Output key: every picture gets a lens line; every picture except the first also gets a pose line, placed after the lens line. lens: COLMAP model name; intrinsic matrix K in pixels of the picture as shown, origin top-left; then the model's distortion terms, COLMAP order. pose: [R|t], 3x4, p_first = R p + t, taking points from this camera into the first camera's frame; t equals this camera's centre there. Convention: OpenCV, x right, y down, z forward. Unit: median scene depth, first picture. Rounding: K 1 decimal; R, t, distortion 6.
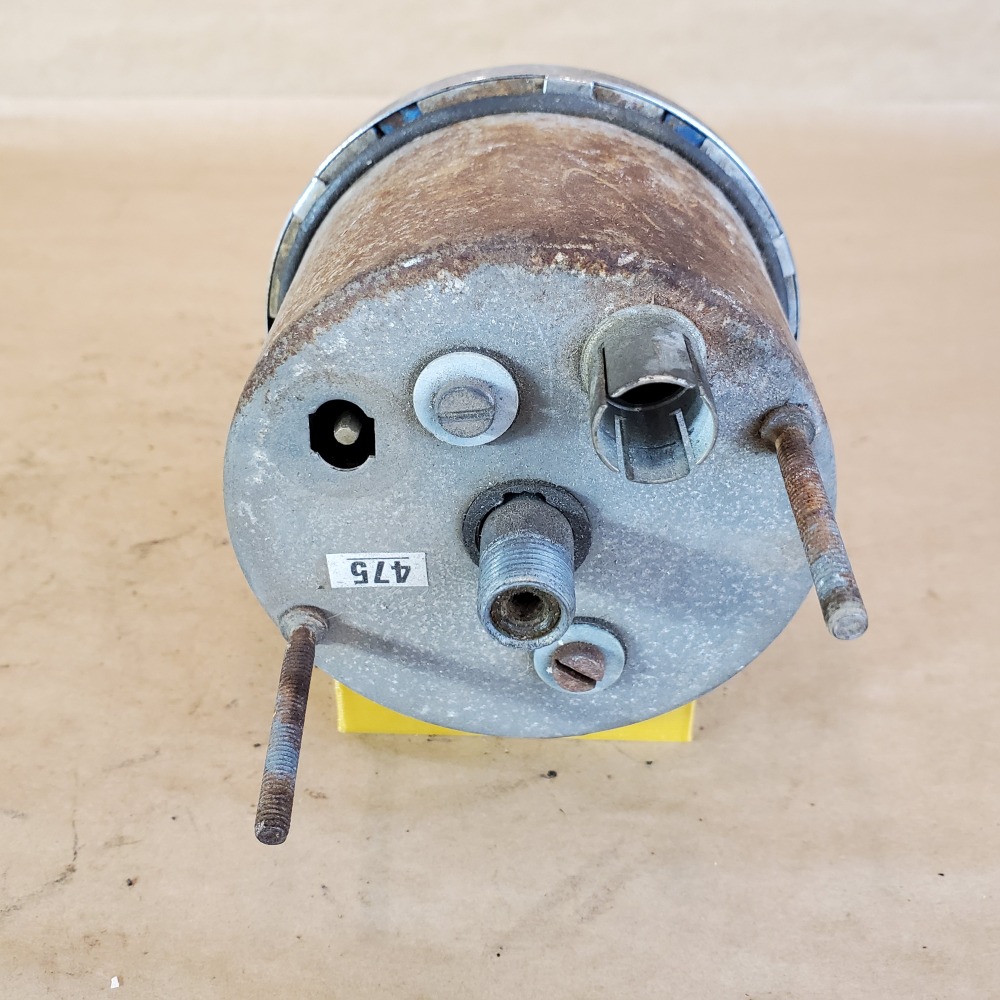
lens RADIAL K [[1078.7, 0, 482.0], [0, 1078.7, 472.9], [0, 0, 1]] dist [0.093443, -0.313010]
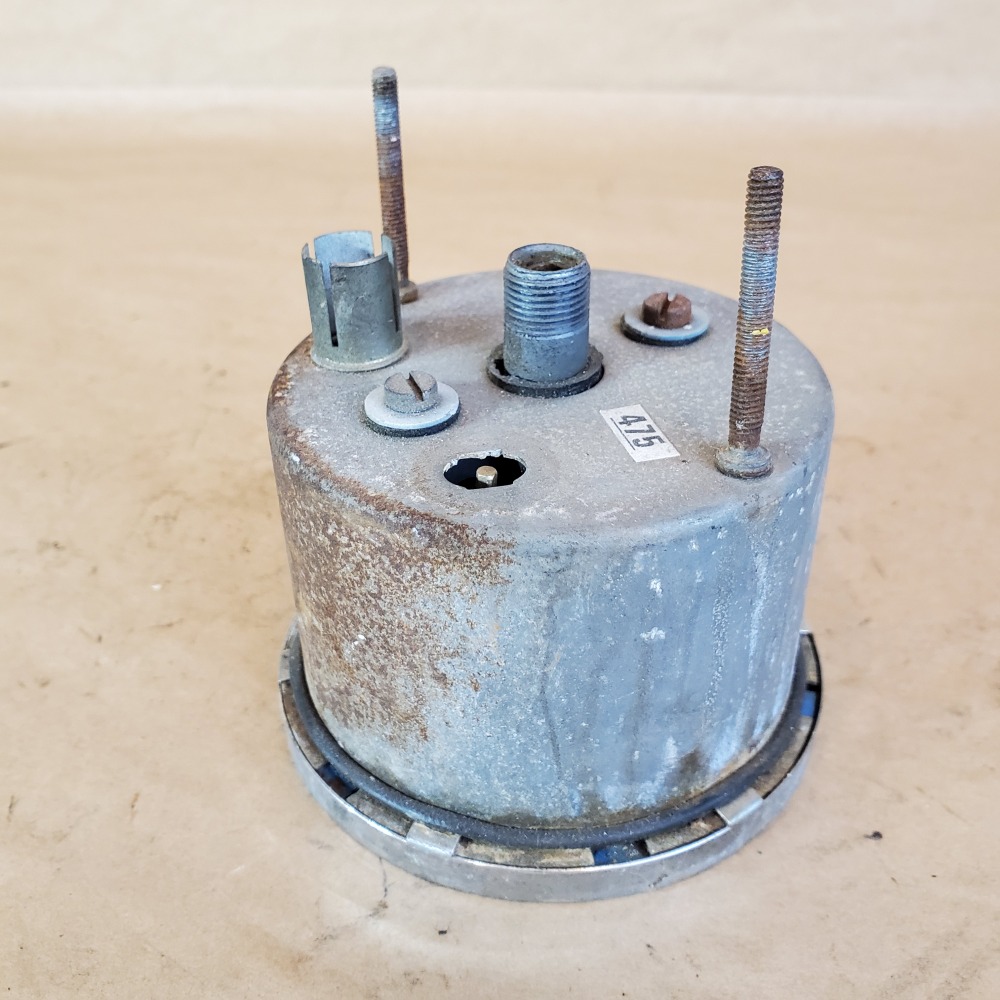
lens RADIAL K [[1113.0, 0, 490.0], [0, 1113.0, 501.1], [0, 0, 1]] dist [0.110884, -0.345141]
pose [[-0.208230, -0.509395, 0.834959, -1.048311], [0.794159, -0.586358, -0.159672, 0.121935], [0.570921, 0.629842, 0.526639, 0.496392]]
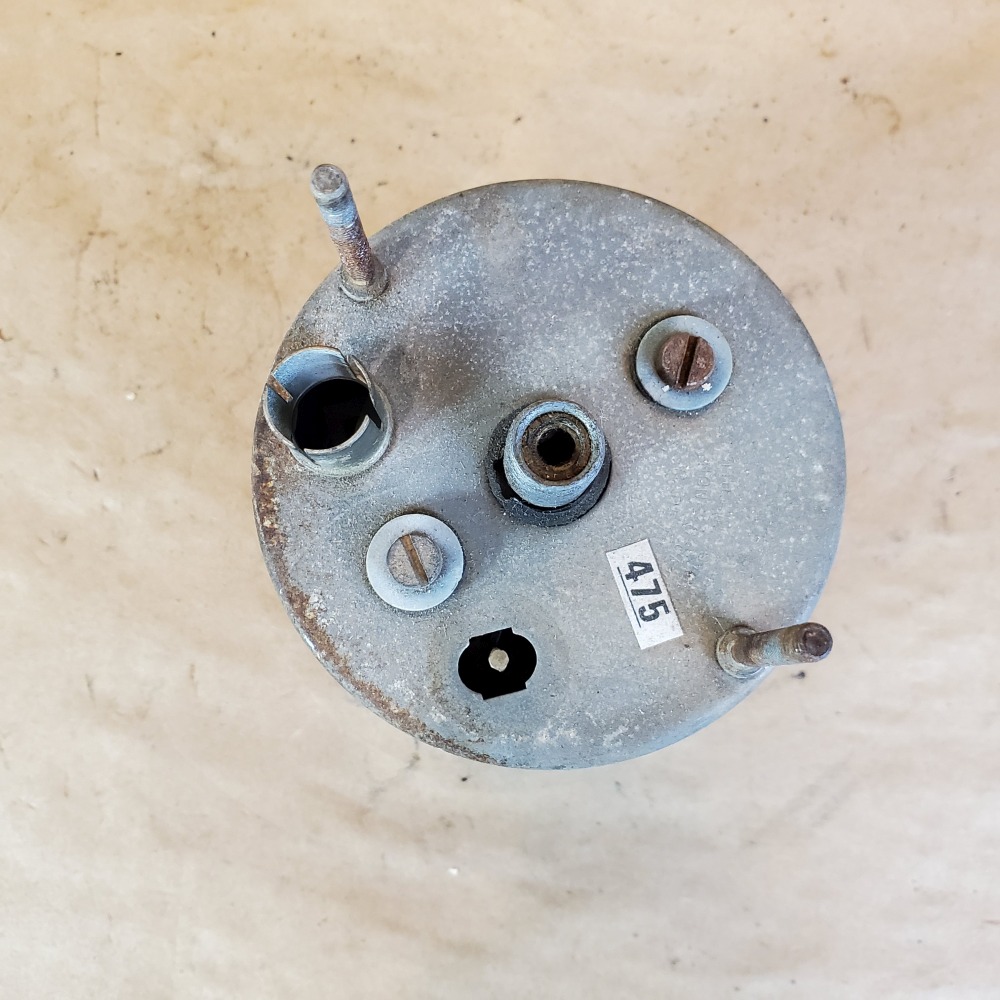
lens RADIAL K [[1088.0, 0, 500.0], [0, 1088.0, 500.0], [0, 0, 1]] dist [0.110324, -0.313279]
pose [[-0.277705, -0.951318, 0.133698, -0.125707], [0.796778, -0.305836, -0.521161, 0.591206], [0.536679, -0.038201, 0.842921, 0.119212]]
